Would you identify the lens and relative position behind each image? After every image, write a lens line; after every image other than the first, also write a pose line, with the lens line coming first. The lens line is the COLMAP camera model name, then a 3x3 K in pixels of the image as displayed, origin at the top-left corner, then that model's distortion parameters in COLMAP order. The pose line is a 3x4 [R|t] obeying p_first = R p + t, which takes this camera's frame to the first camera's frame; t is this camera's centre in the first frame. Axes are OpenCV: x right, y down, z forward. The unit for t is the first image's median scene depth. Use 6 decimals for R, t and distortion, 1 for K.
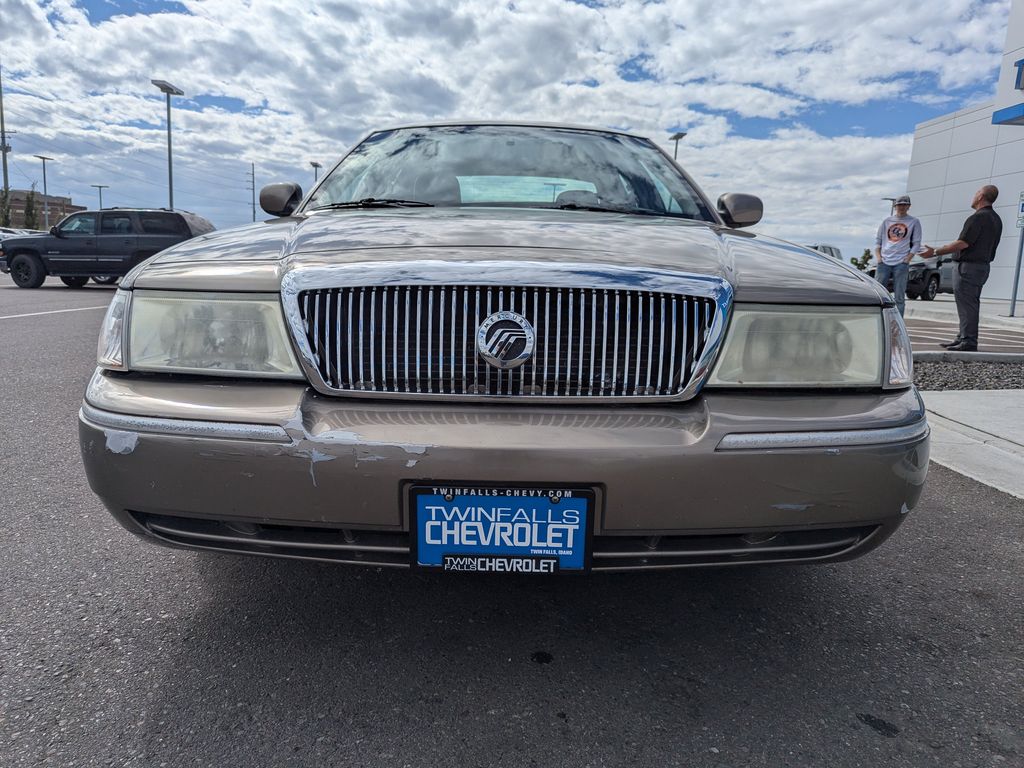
lens RADIAL K [[730.6, 0, 513.5], [0, 730.6, 390.5], [0, 0, 1]] dist [0.039524, -0.030274]
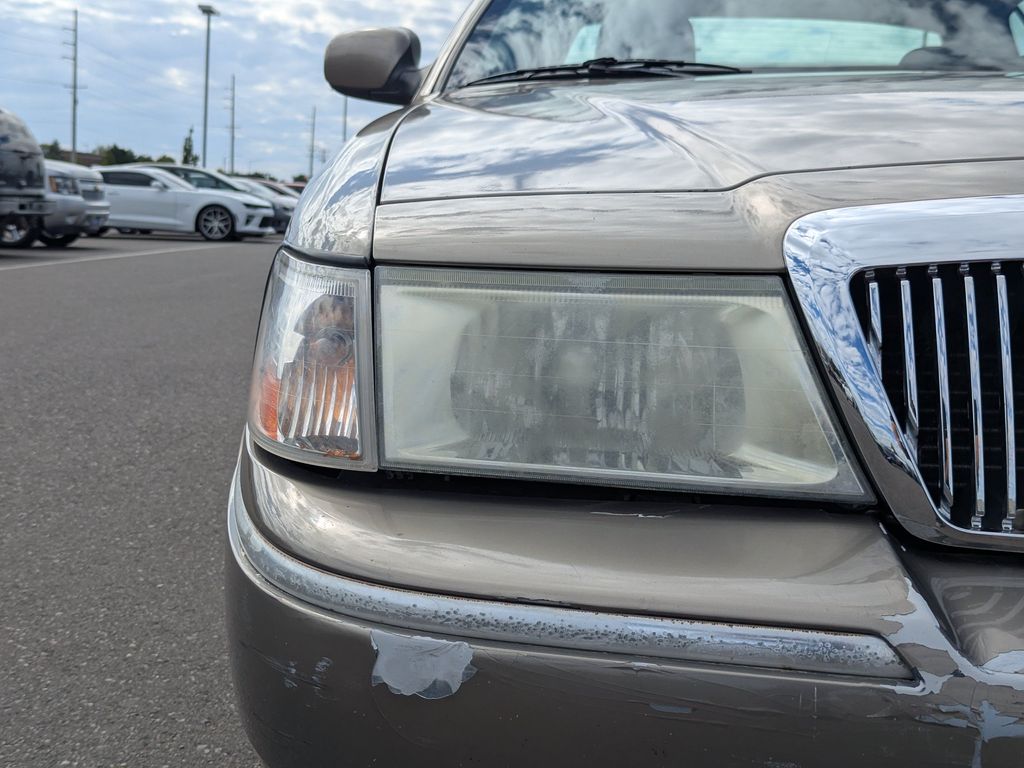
lens RADIAL K [[1483.0, 0, 507.0], [0, 1483.0, 383.6], [0, 0, 1]] dist [0.020051, 0.000000]
pose [[0.998892, 0.007013, -0.046526, -0.440468], [-0.009474, 0.998556, -0.052882, -0.034493], [0.046088, 0.053264, 0.997516, 0.226200]]
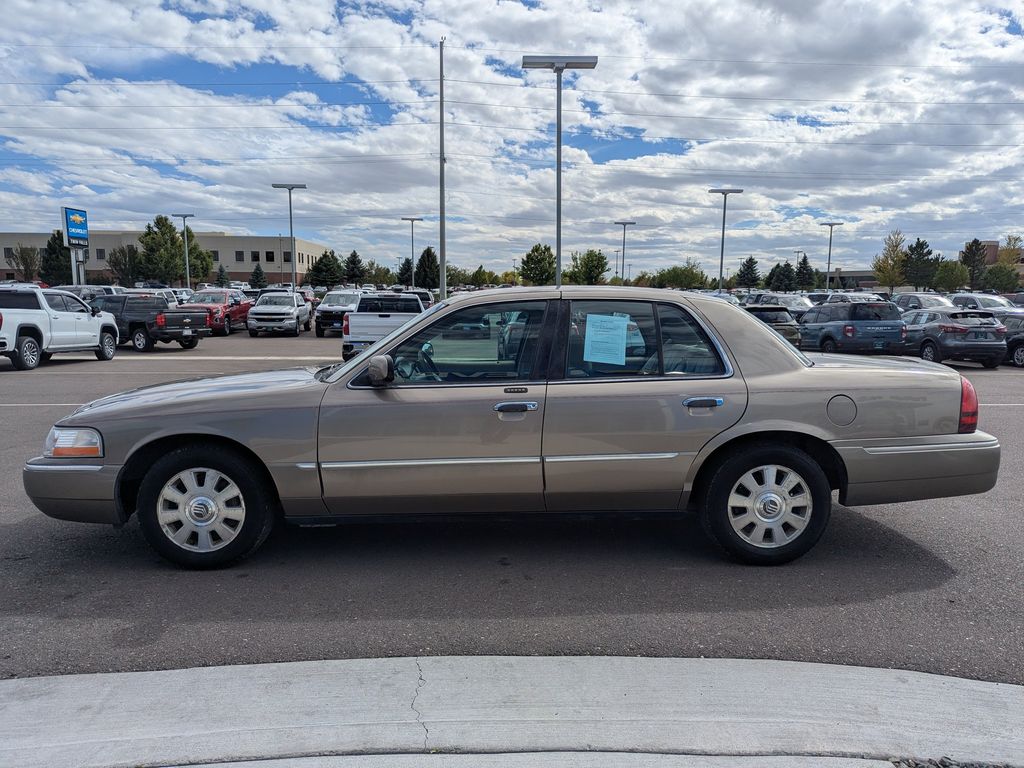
lens RADIAL K [[730.6, 0, 519.8], [0, 730.6, 425.3], [0, 0, 1]] dist [0.039524, -0.030274]
pose [[0.027138, 0.124651, -0.991829, 3.442283], [-0.171739, 0.978024, 0.118217, -0.776095], [0.984769, 0.167128, 0.047949, 2.751904]]
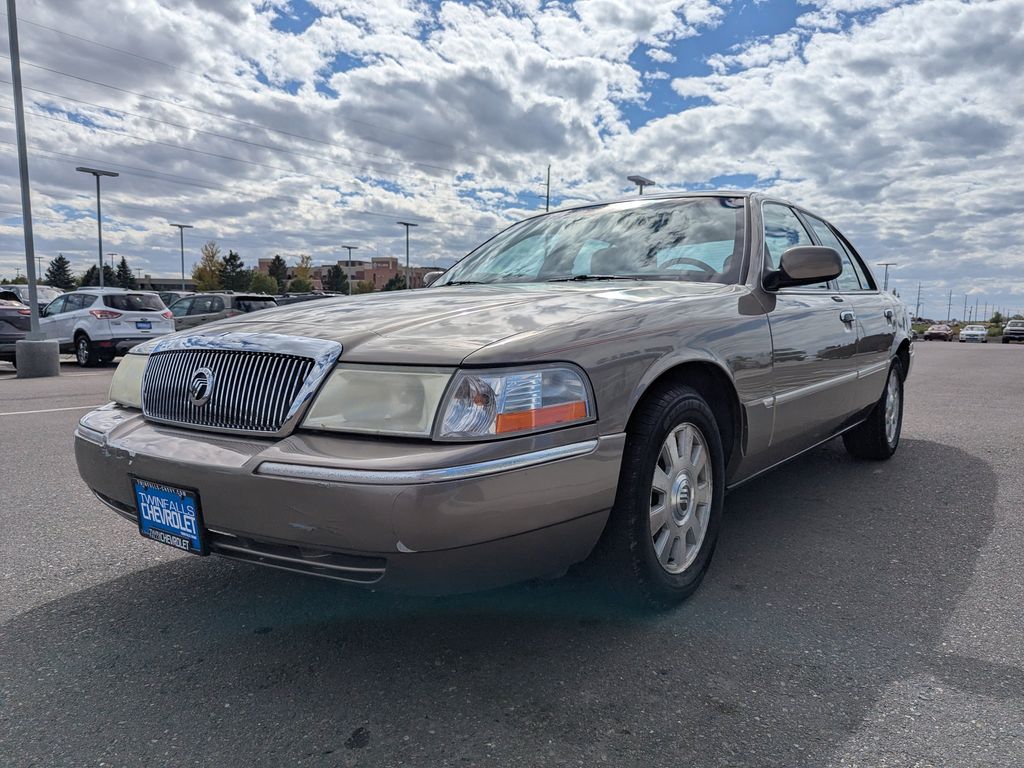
lens RADIAL K [[730.6, 0, 509.8], [0, 730.6, 397.8], [0, 0, 1]] dist [0.039524, -0.030274]
pose [[0.792755, 0.032348, -0.608682, 1.332676], [-0.080371, 0.995419, -0.051775, -0.020035], [0.604219, 0.089965, 0.791723, 0.212443]]
